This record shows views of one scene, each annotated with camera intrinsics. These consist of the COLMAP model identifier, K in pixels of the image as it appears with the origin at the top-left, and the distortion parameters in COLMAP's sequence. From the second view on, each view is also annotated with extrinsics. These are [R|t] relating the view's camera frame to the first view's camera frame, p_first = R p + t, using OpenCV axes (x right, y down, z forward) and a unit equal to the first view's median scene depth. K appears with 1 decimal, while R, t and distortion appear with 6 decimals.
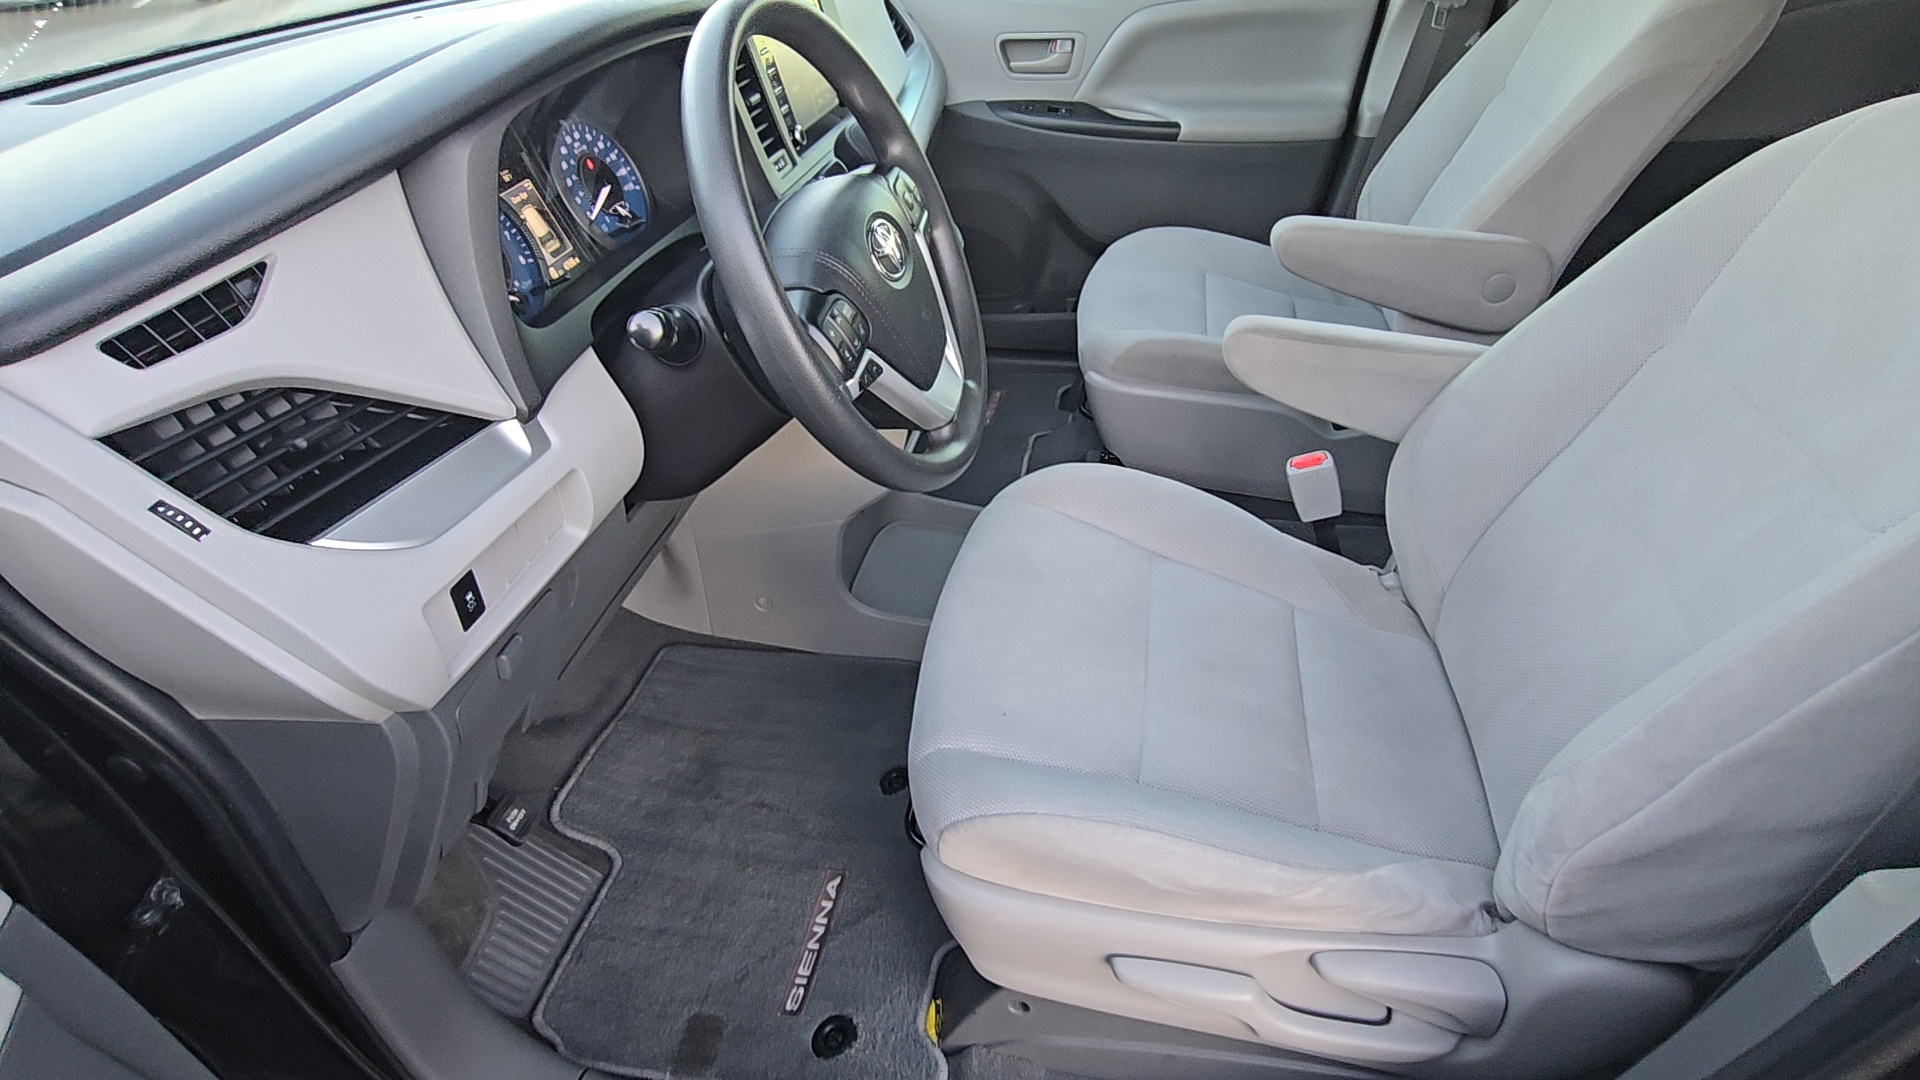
lens RADIAL K [[972.4, 0, 957.9], [0, 972.4, 549.9], [0, 0, 1]] dist [0.003614, 0.001025]
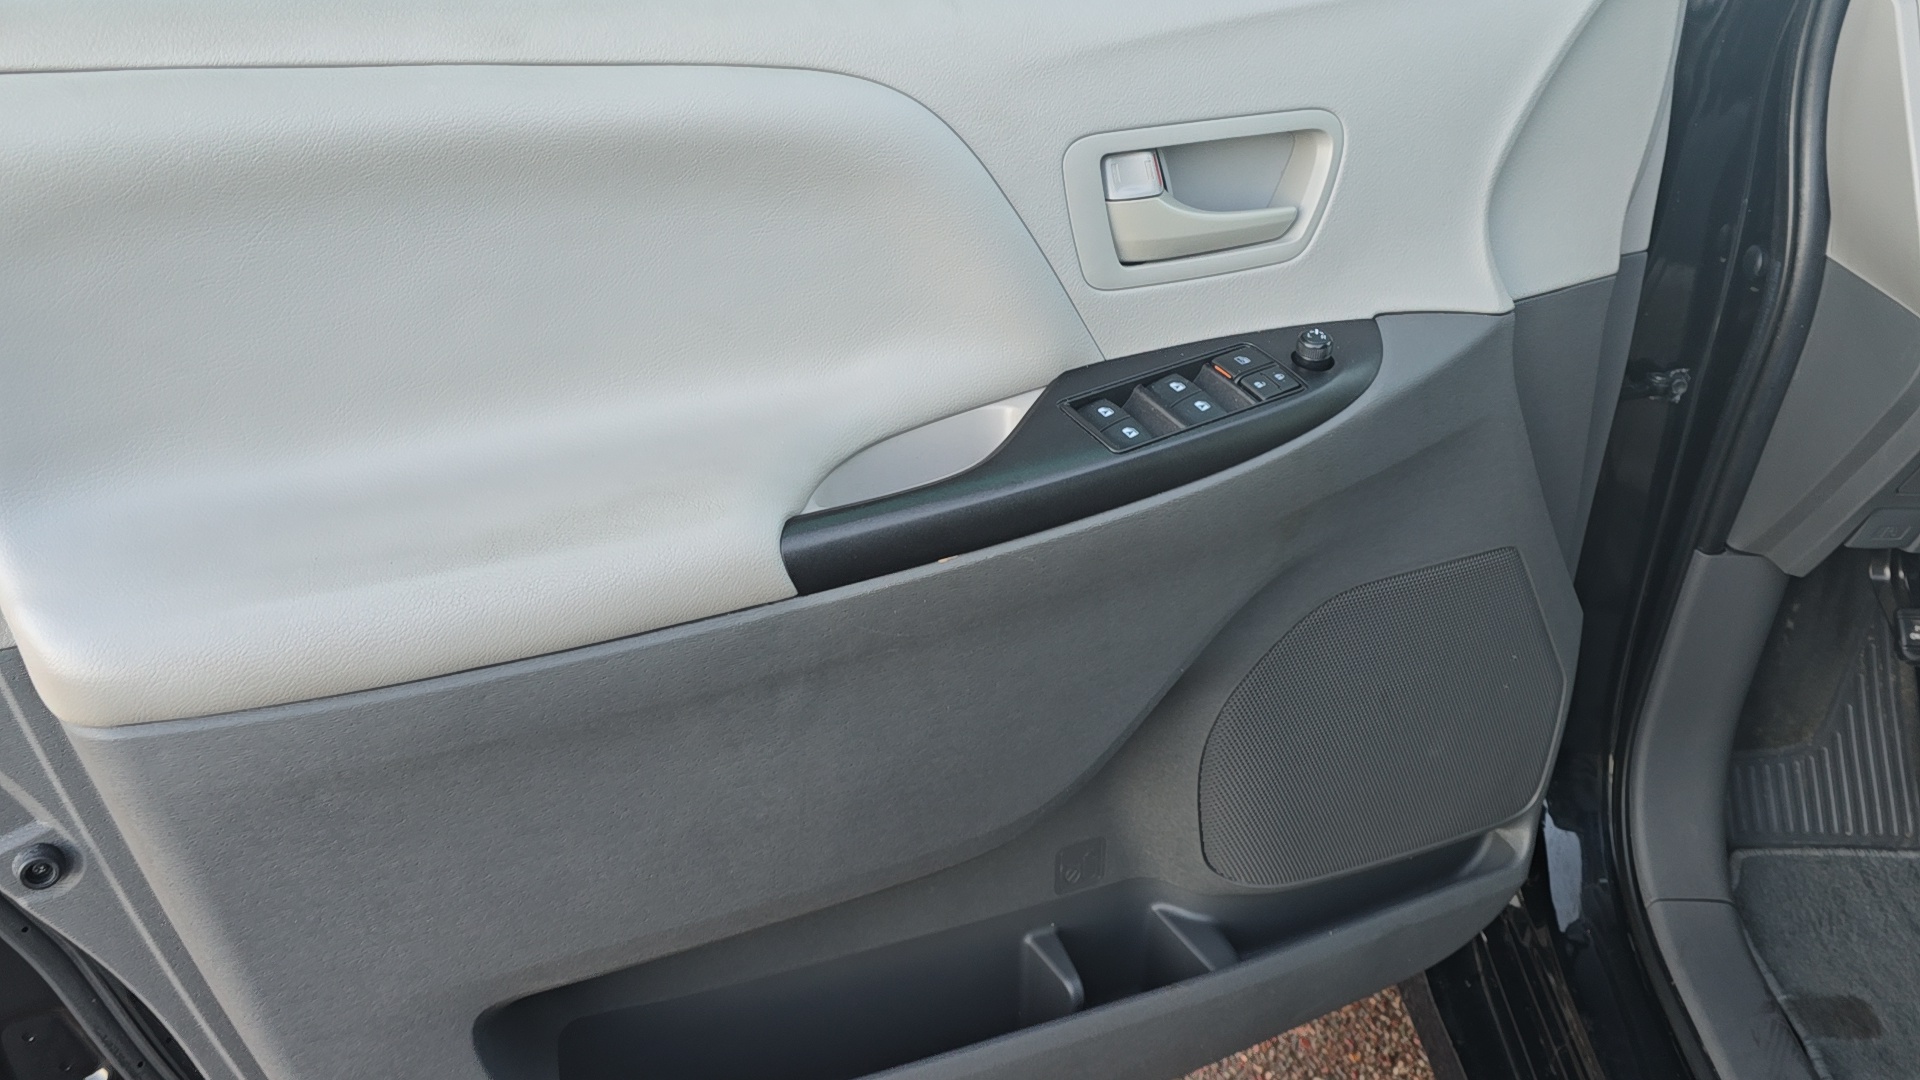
lens RADIAL K [[1597.3, 0, 968.1], [0, 1597.3, 542.2], [0, 0, 1]] dist [-0.003689, -0.003669]
pose [[0.182789, 0.552240, -0.813400, 0.561179], [-0.615804, 0.709251, 0.343145, 0.311794], [0.766403, 0.438172, 0.469714, -0.364223]]
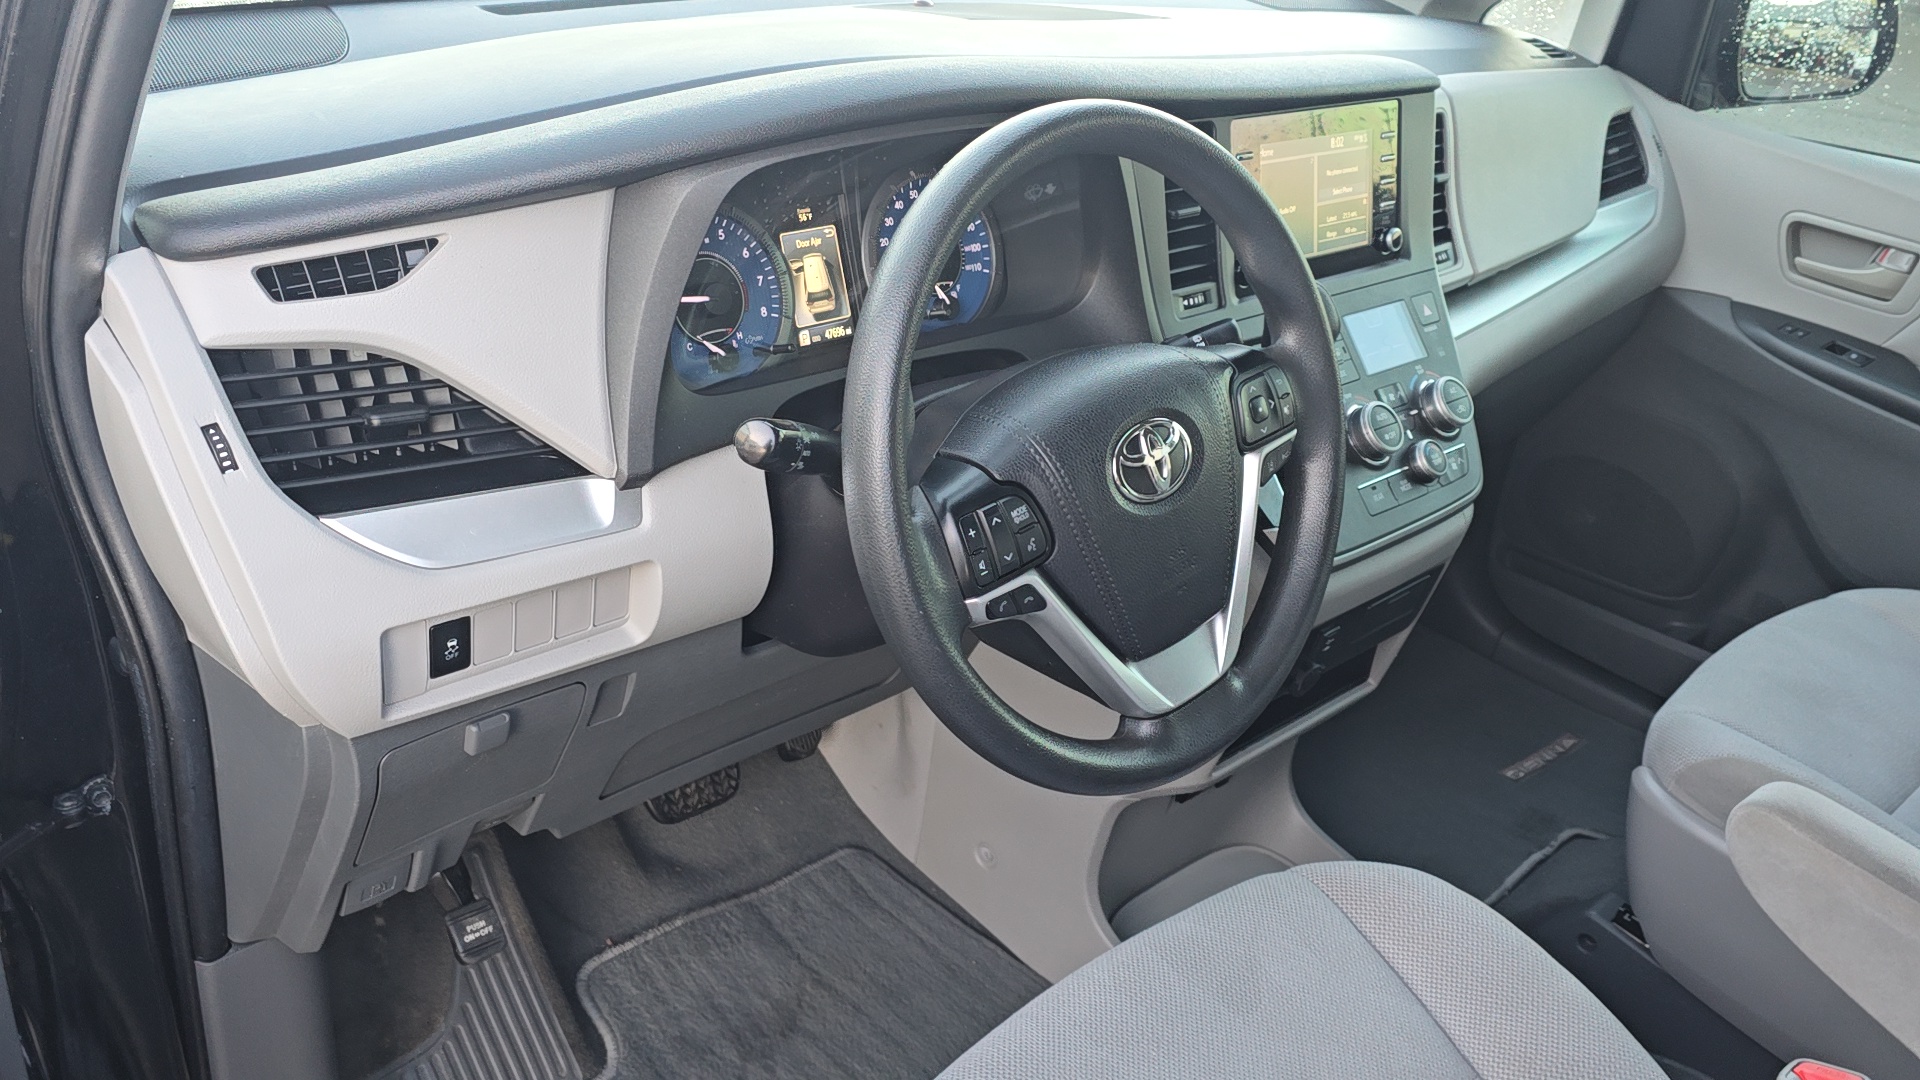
lens RADIAL K [[1597.3, 0, 968.1], [0, 1597.3, 542.2], [0, 0, 1]] dist [-0.003689, -0.003669]
pose [[0.801756, 0.382219, -0.459451, 0.410208], [-0.454558, 0.889105, -0.053568, -0.140384], [0.388026, 0.251796, 0.886586, -0.083971]]
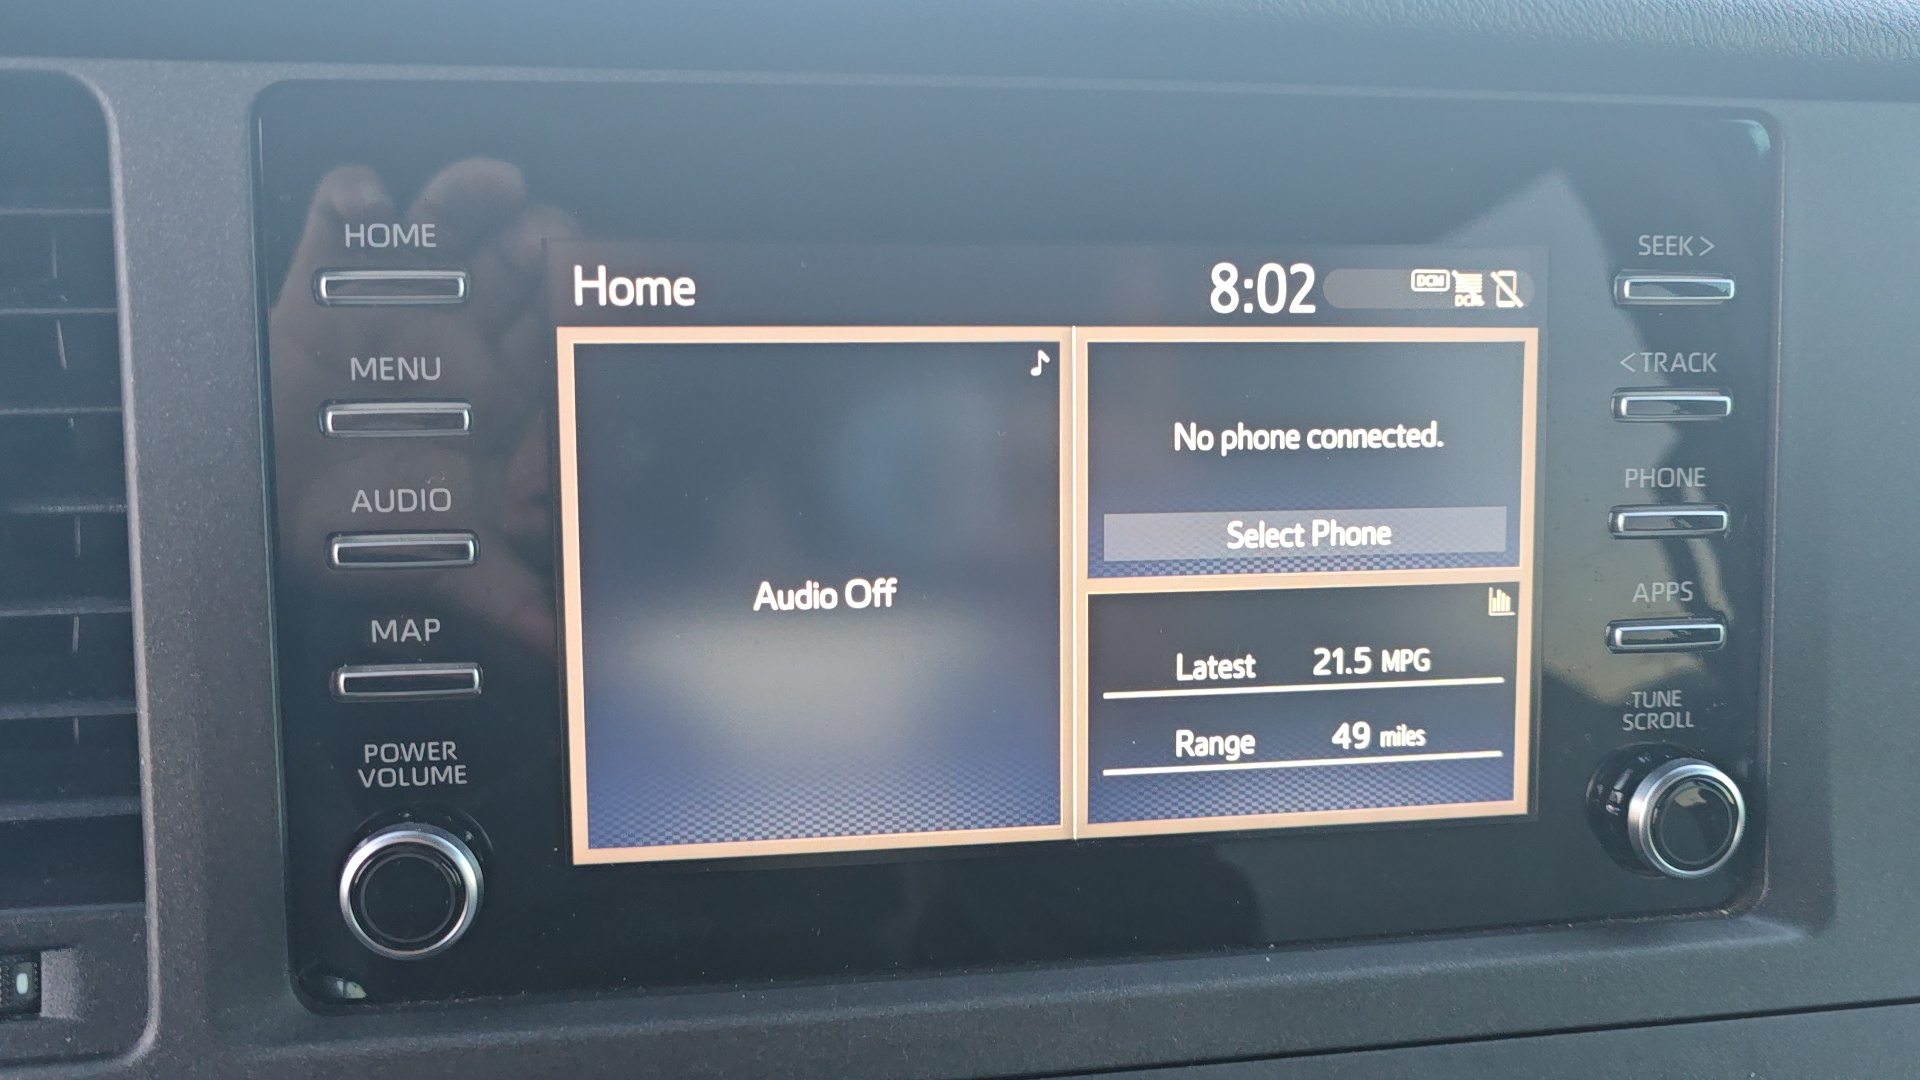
lens RADIAL K [[1597.3, 0, 968.1], [0, 1597.3, 542.2], [0, 0, 1]] dist [-0.003689, -0.003669]
pose [[0.325402, 0.368554, -0.870793, 0.053462], [-0.586381, 0.801107, 0.119938, -0.777655], [0.741802, 0.471589, 0.476795, 1.351631]]
